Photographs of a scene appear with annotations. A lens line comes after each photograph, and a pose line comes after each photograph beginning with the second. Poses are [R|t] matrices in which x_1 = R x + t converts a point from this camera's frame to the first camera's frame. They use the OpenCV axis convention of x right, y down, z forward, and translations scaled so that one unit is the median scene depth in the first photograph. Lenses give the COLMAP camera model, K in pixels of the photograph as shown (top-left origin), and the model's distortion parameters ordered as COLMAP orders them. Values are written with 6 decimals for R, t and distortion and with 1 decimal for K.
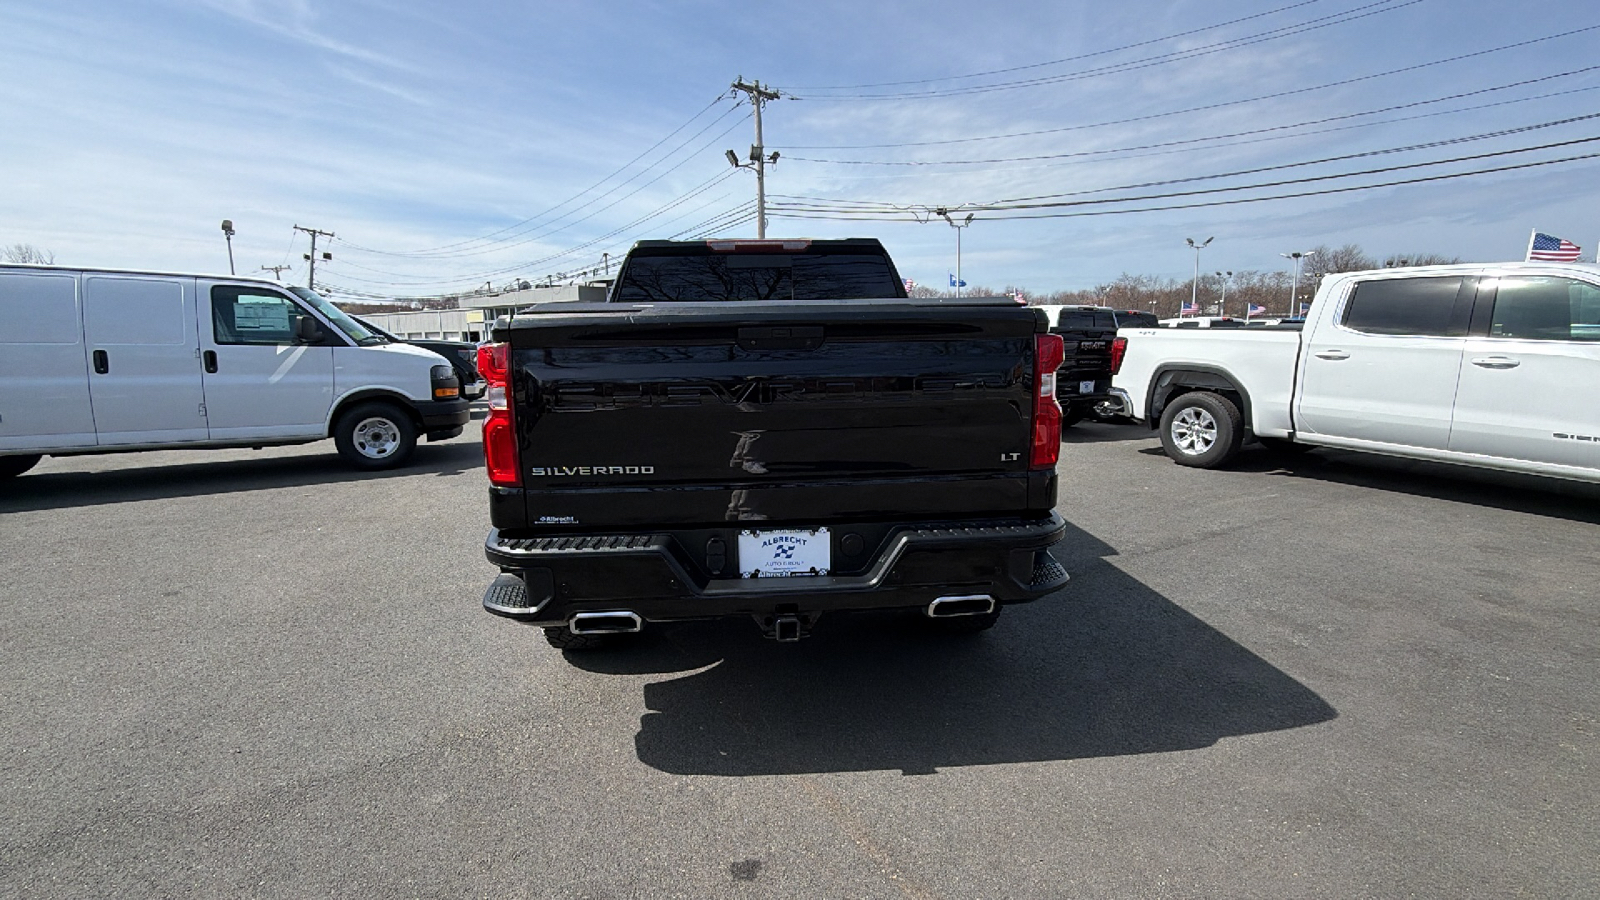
lens RADIAL K [[726.3, 0, 797.0], [0, 726.3, 454.2], [0, 0, 1]] dist [-0.001929, -0.000406]
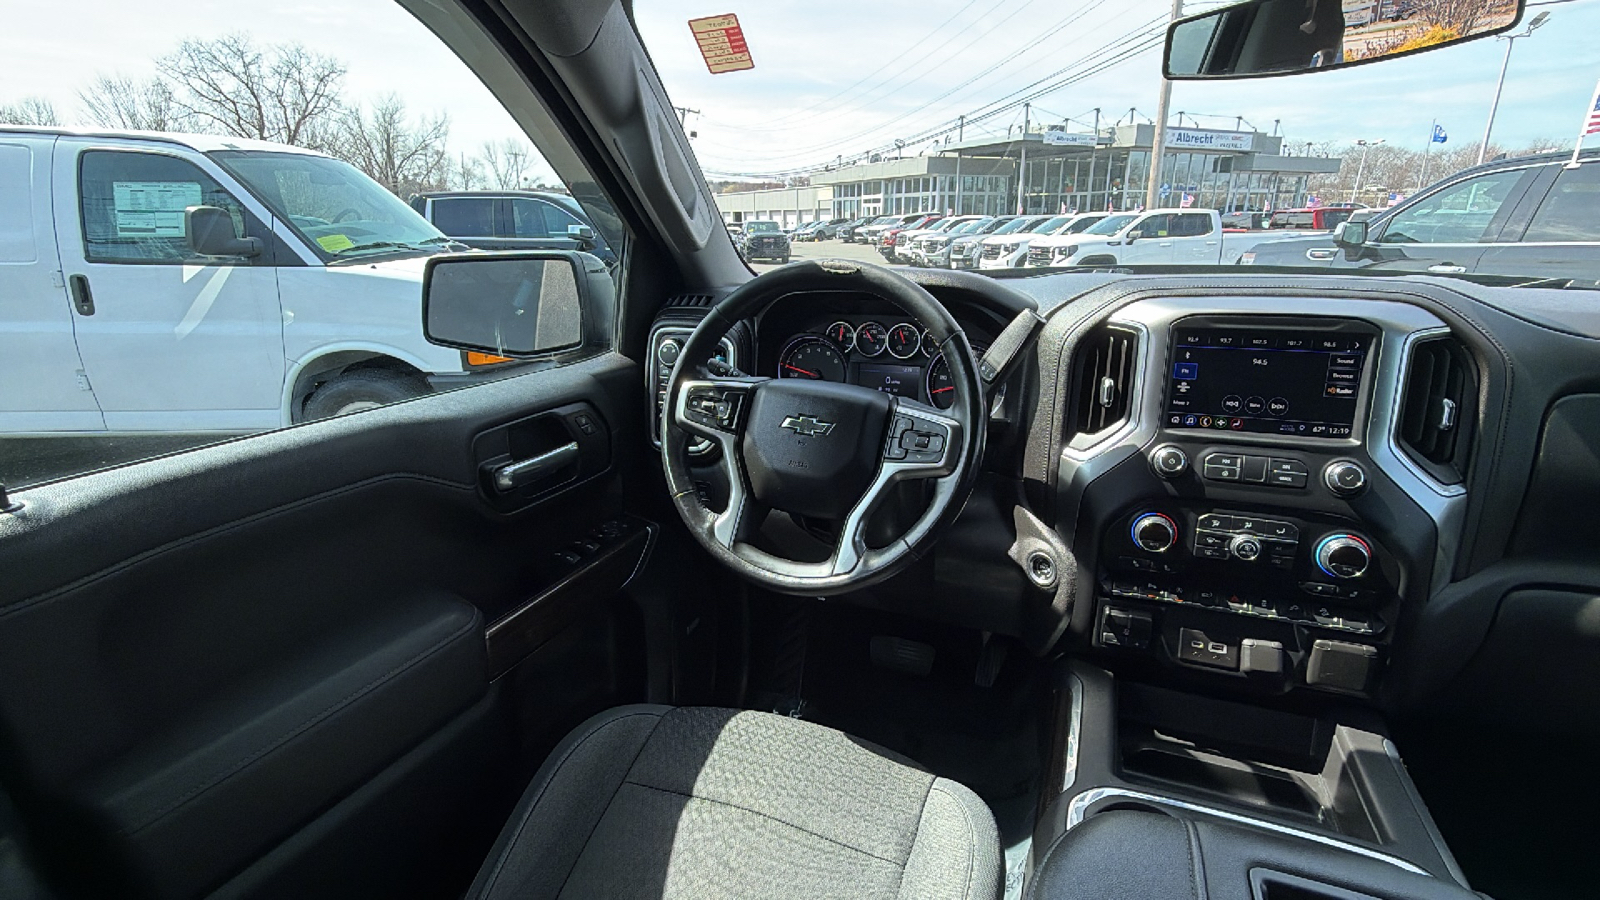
lens RADIAL K [[726.3, 0, 802.9], [0, 726.3, 453.8], [0, 0, 1]] dist [-0.001929, -0.000406]
pose [[0.894485, 0.140688, -0.424386, -0.058555], [-0.071285, 0.981936, 0.175274, -0.128857], [0.441379, -0.126527, 0.888355, 0.655565]]
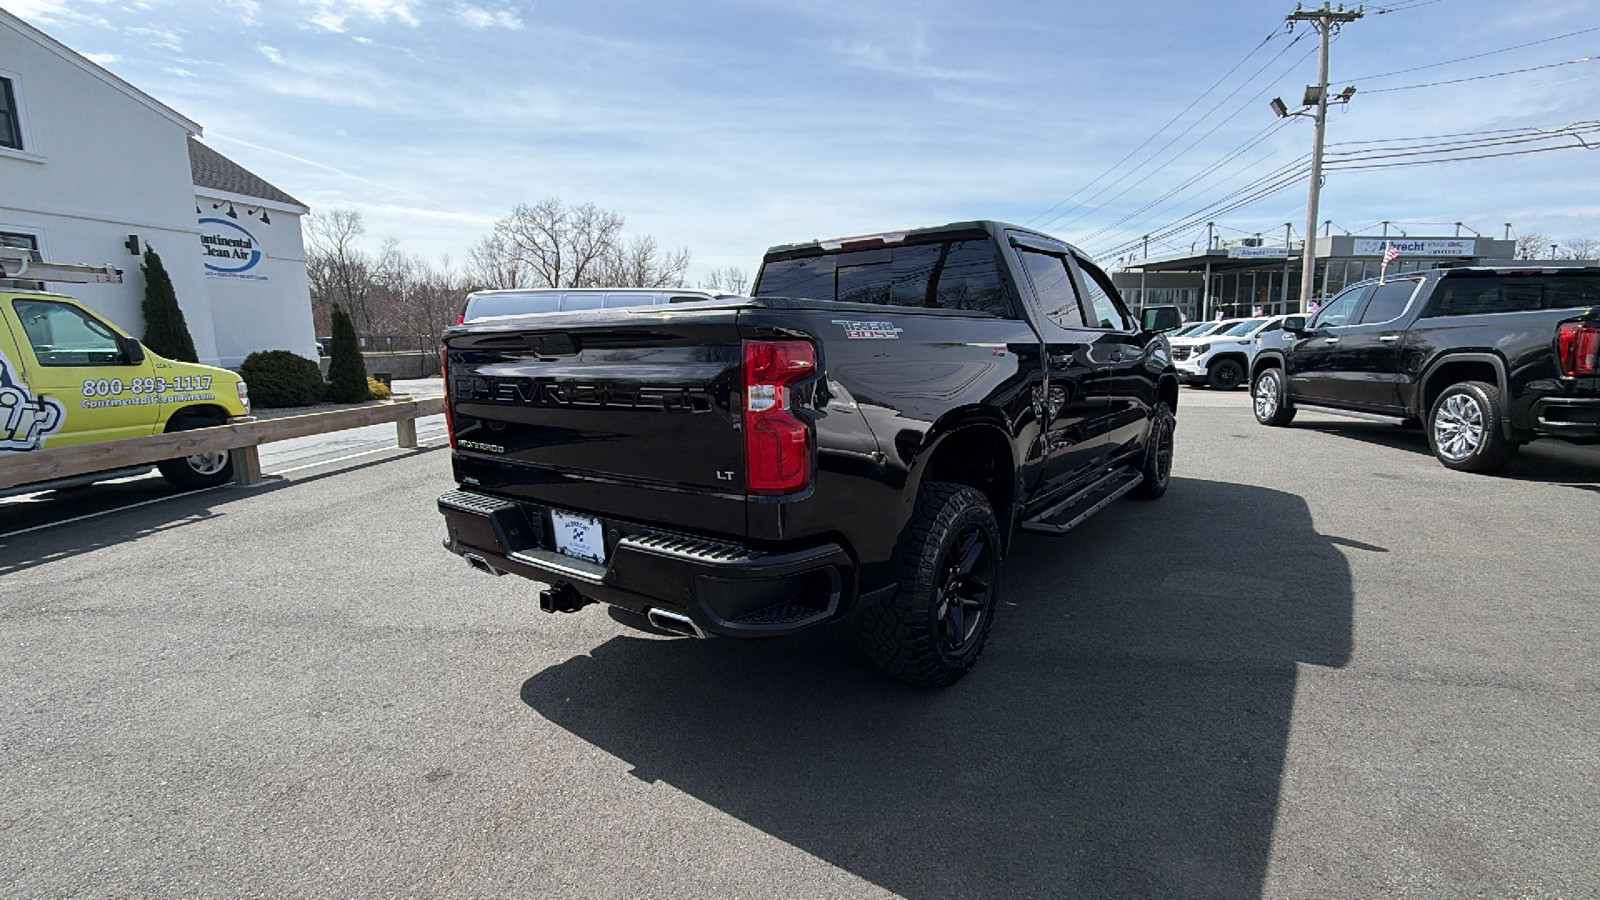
lens RADIAL K [[726.3, 0, 804.4], [0, 726.3, 453.4], [0, 0, 1]] dist [-0.001929, -0.000406]
pose [[0.752284, 0.099592, -0.651268, 0.286303], [-0.090886, 0.994745, 0.047134, -0.022421], [0.652540, 0.023733, 0.757383, 0.113552]]
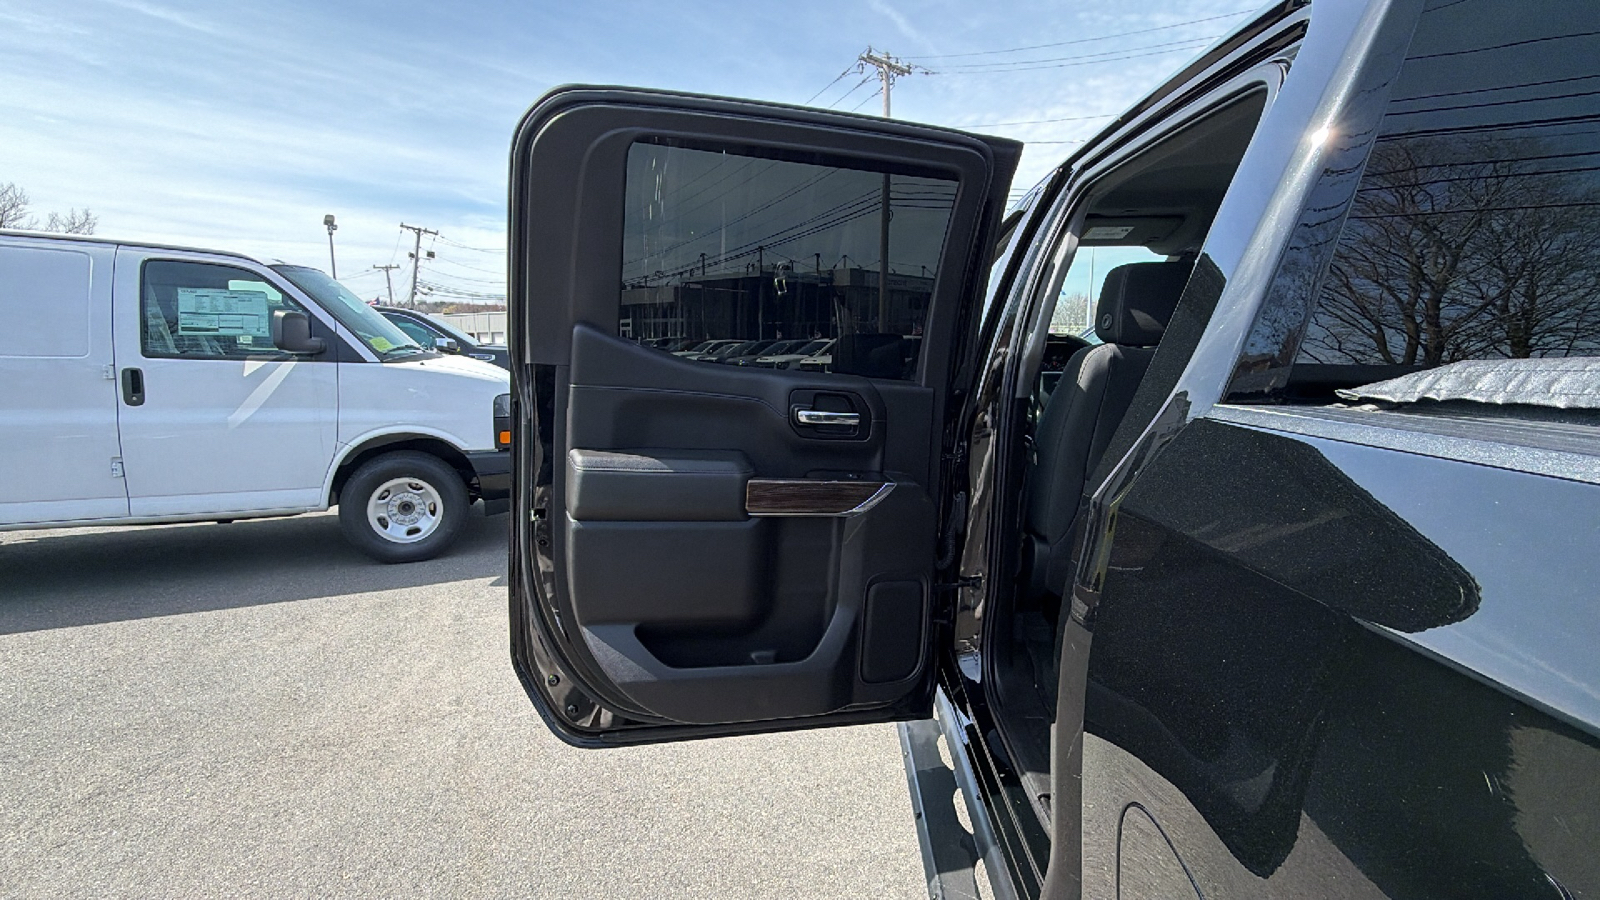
lens RADIAL K [[726.3, 0, 797.8], [0, 726.3, 454.1], [0, 0, 1]] dist [-0.001929, -0.000406]
pose [[0.993520, 0.034162, -0.108402, -0.180942], [-0.034785, 0.999387, -0.003862, -0.079400], [0.108203, 0.007607, 0.994100, 0.419043]]
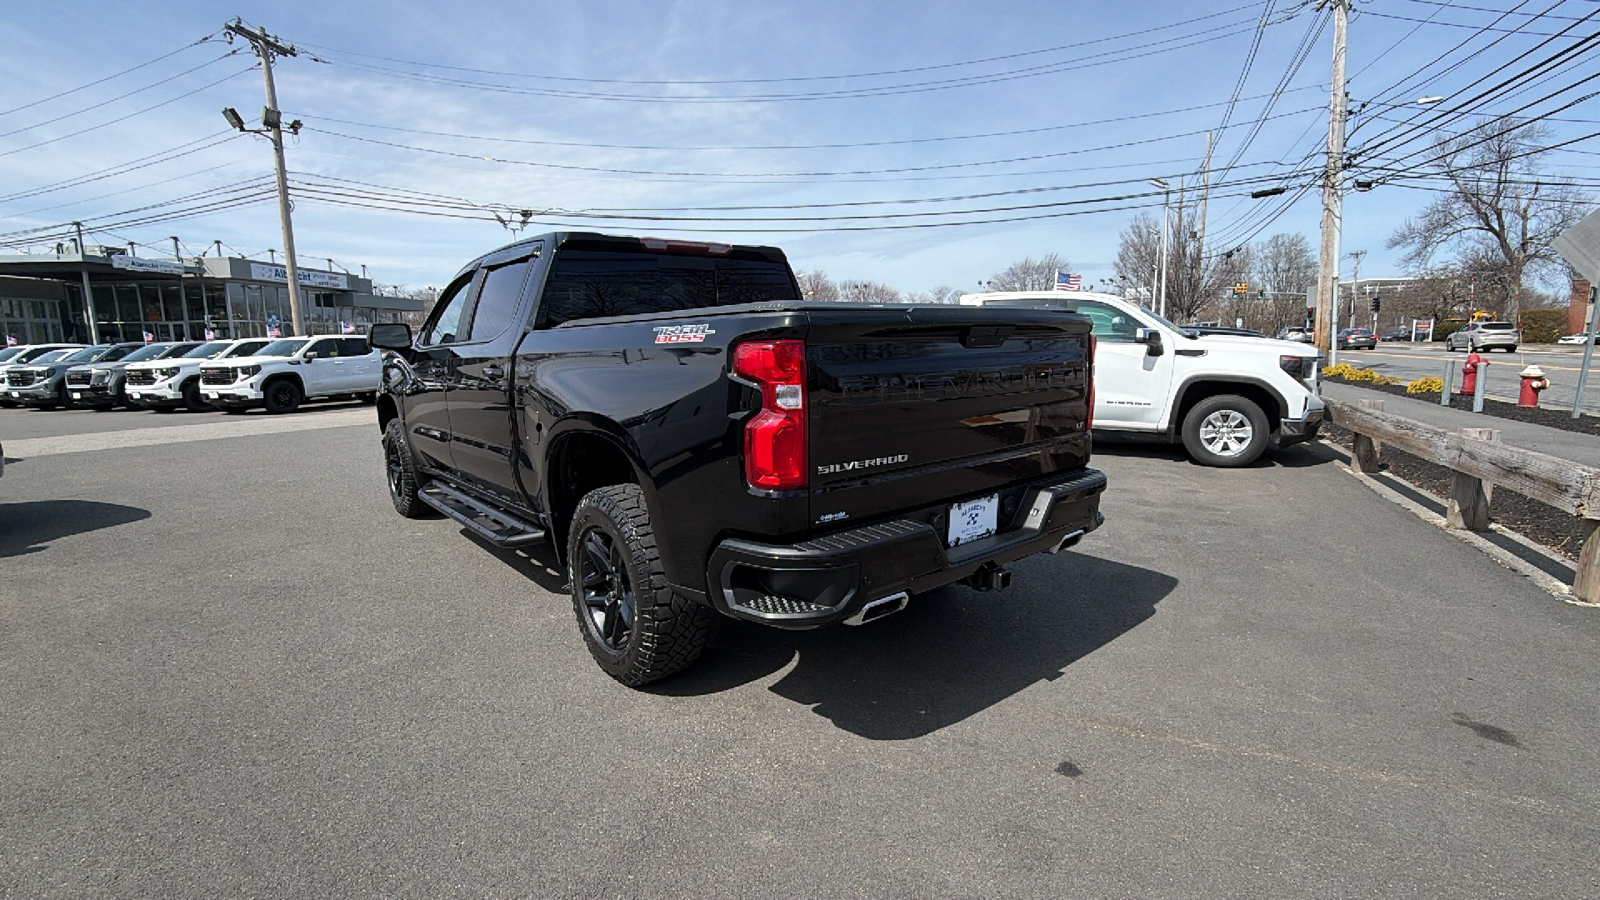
lens RADIAL K [[726.3, 0, 798.4], [0, 726.3, 454.7], [0, 0, 1]] dist [-0.001929, -0.000406]
pose [[0.812966, -0.090216, 0.575280, -0.271423], [0.096112, 0.995165, 0.020240, -0.005621], [-0.574324, 0.038837, 0.817706, 0.061087]]
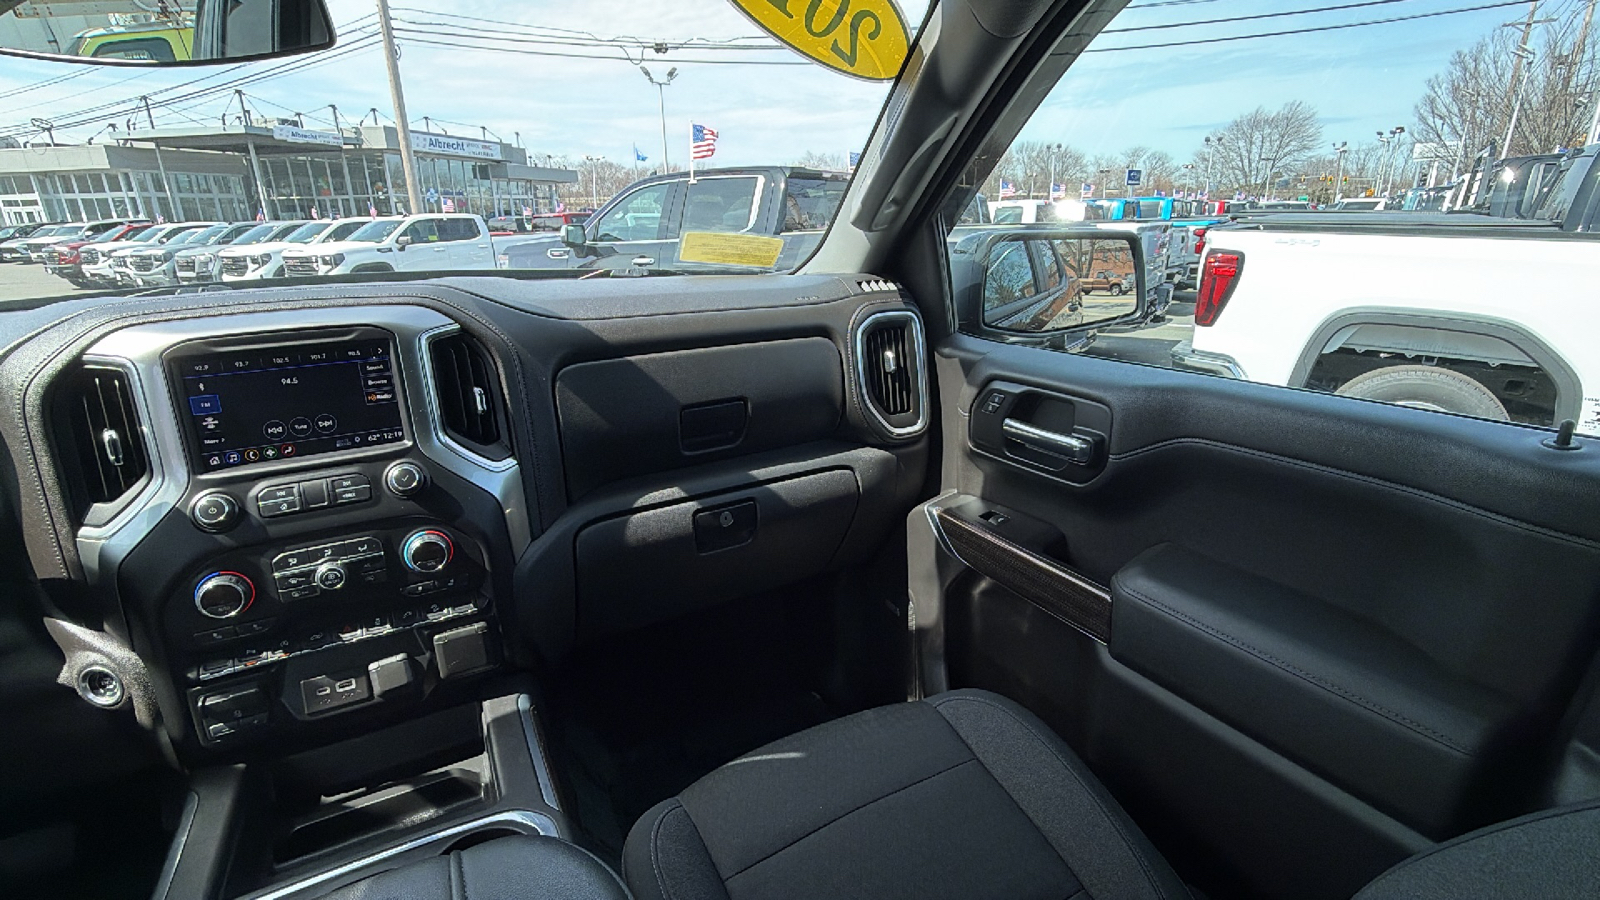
lens RADIAL K [[726.3, 0, 799.8], [0, 726.3, 452.2], [0, 0, 1]] dist [-0.001929, -0.000406]
pose [[0.914994, -0.128510, 0.382454, -0.022400], [0.068582, 0.983662, 0.166447, -0.130360], [-0.397596, -0.126069, 0.908859, 0.662007]]
